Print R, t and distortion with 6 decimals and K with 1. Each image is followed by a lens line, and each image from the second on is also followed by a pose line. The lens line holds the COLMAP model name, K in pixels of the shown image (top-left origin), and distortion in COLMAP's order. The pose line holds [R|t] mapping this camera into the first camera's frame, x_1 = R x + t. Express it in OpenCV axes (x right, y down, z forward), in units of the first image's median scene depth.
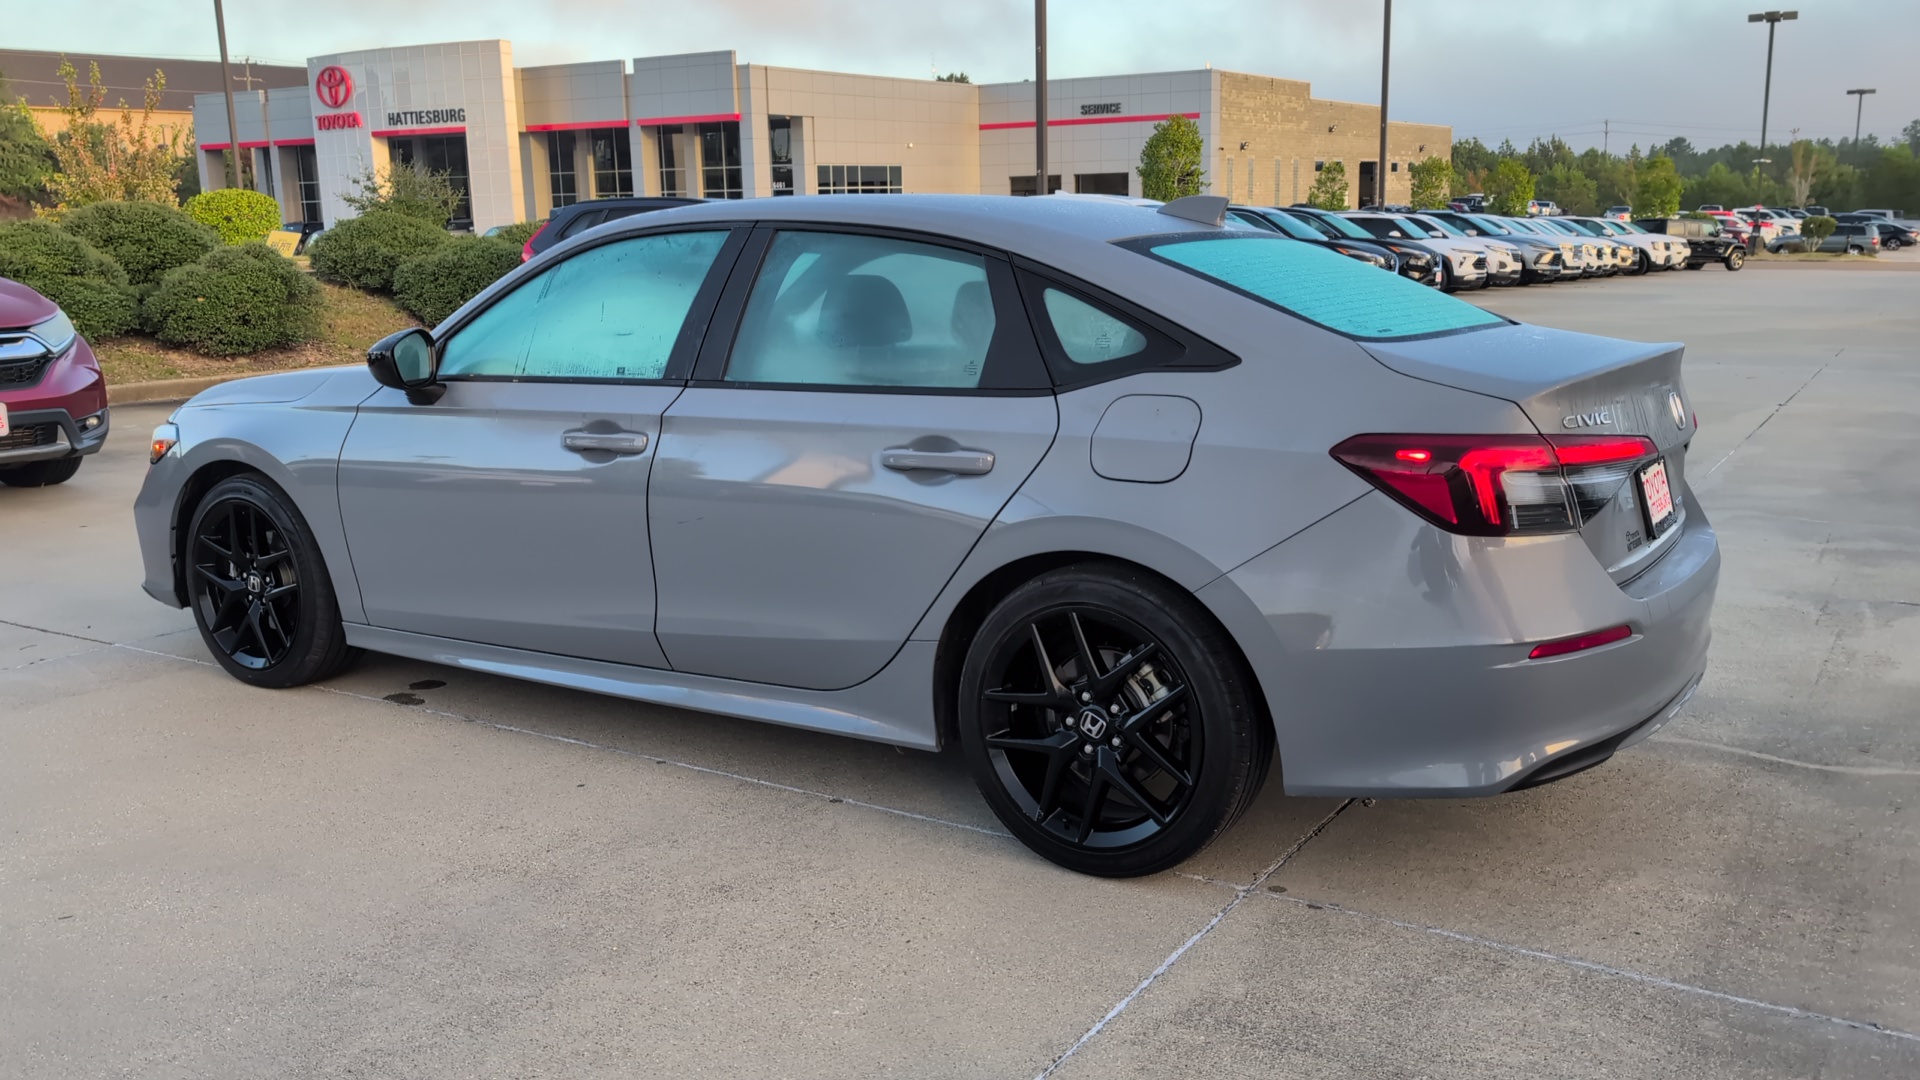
lens RADIAL K [[1582.4, 0, 961.9], [0, 1582.4, 545.0], [0, 0, 1]] dist [0.027395, -0.045865]
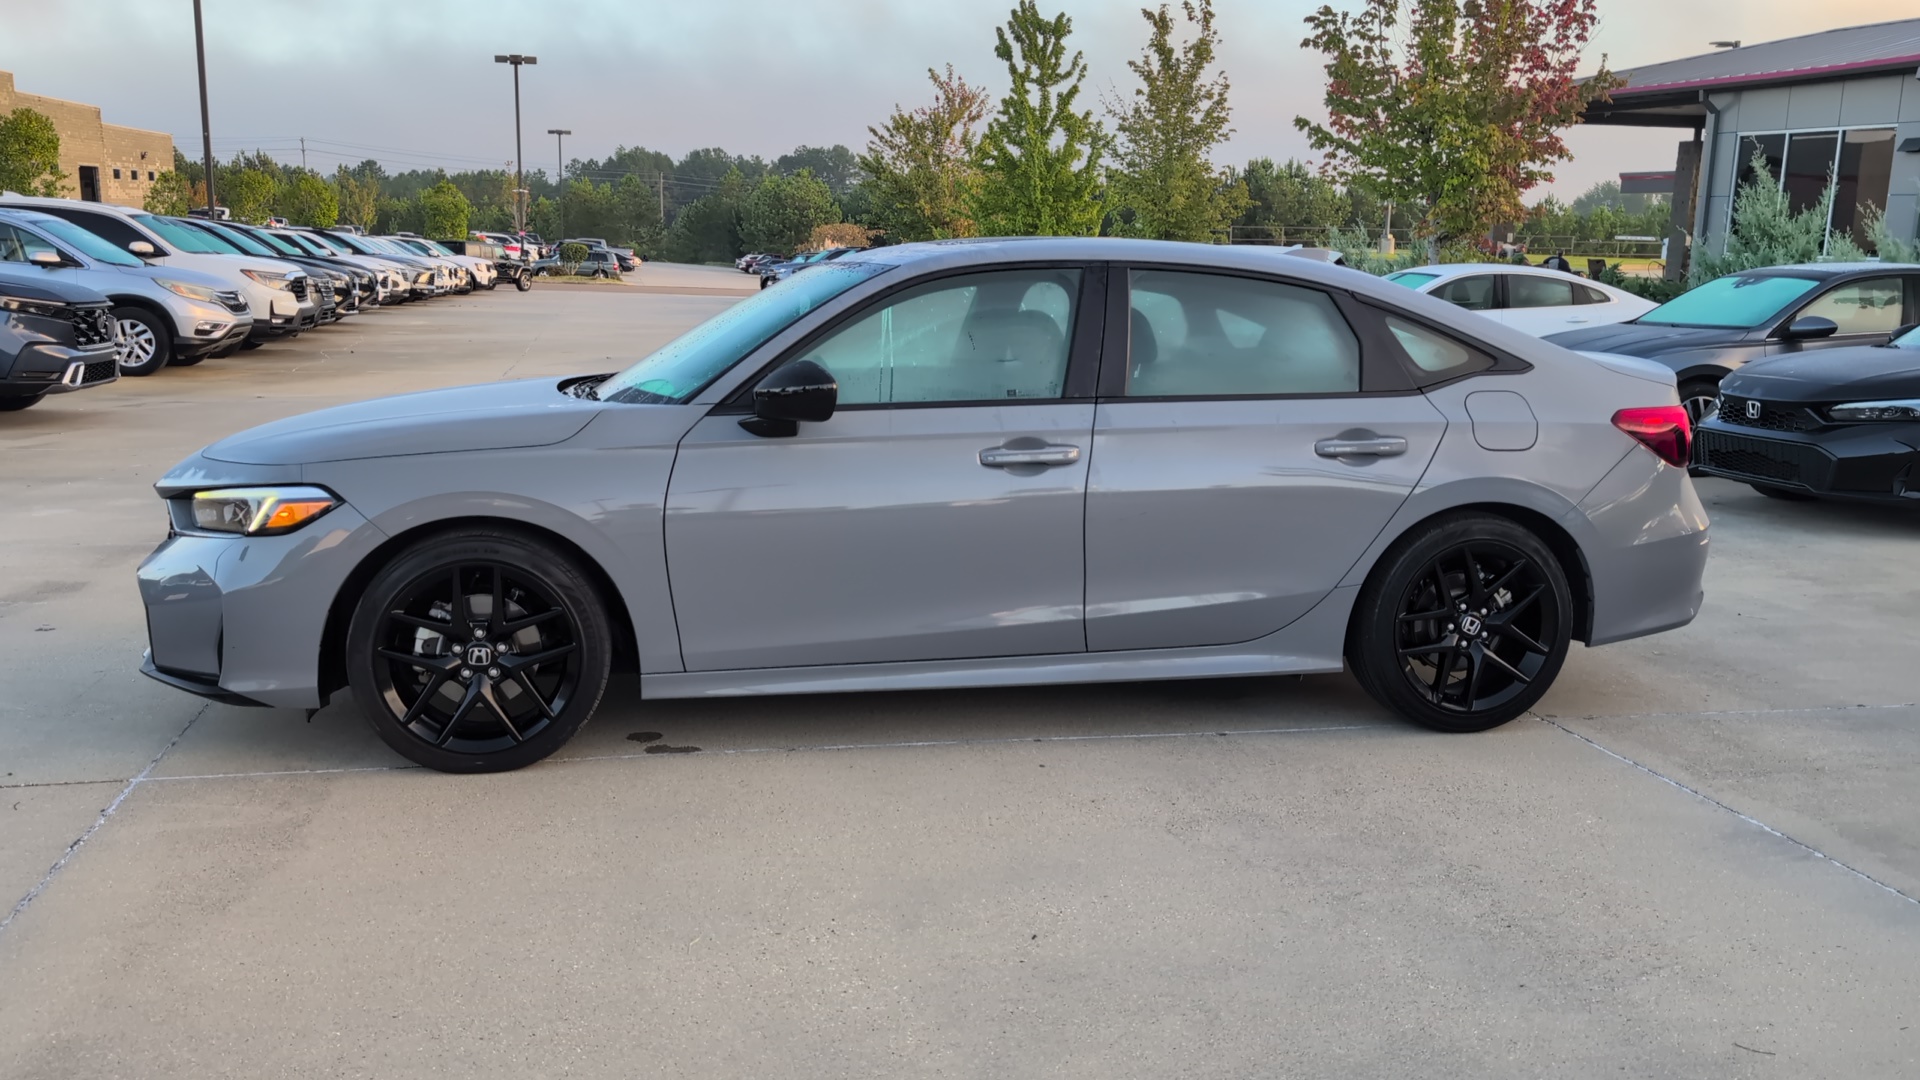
lens RADIAL K [[1582.4, 0, 954.6], [0, 1582.4, 536.5], [0, 0, 1]] dist [0.027395, -0.045865]
pose [[0.730087, -0.094259, 0.676822, -1.188164], [0.105060, 0.994148, 0.025124, -0.049212], [-0.675230, 0.052764, 0.735718, 0.256334]]
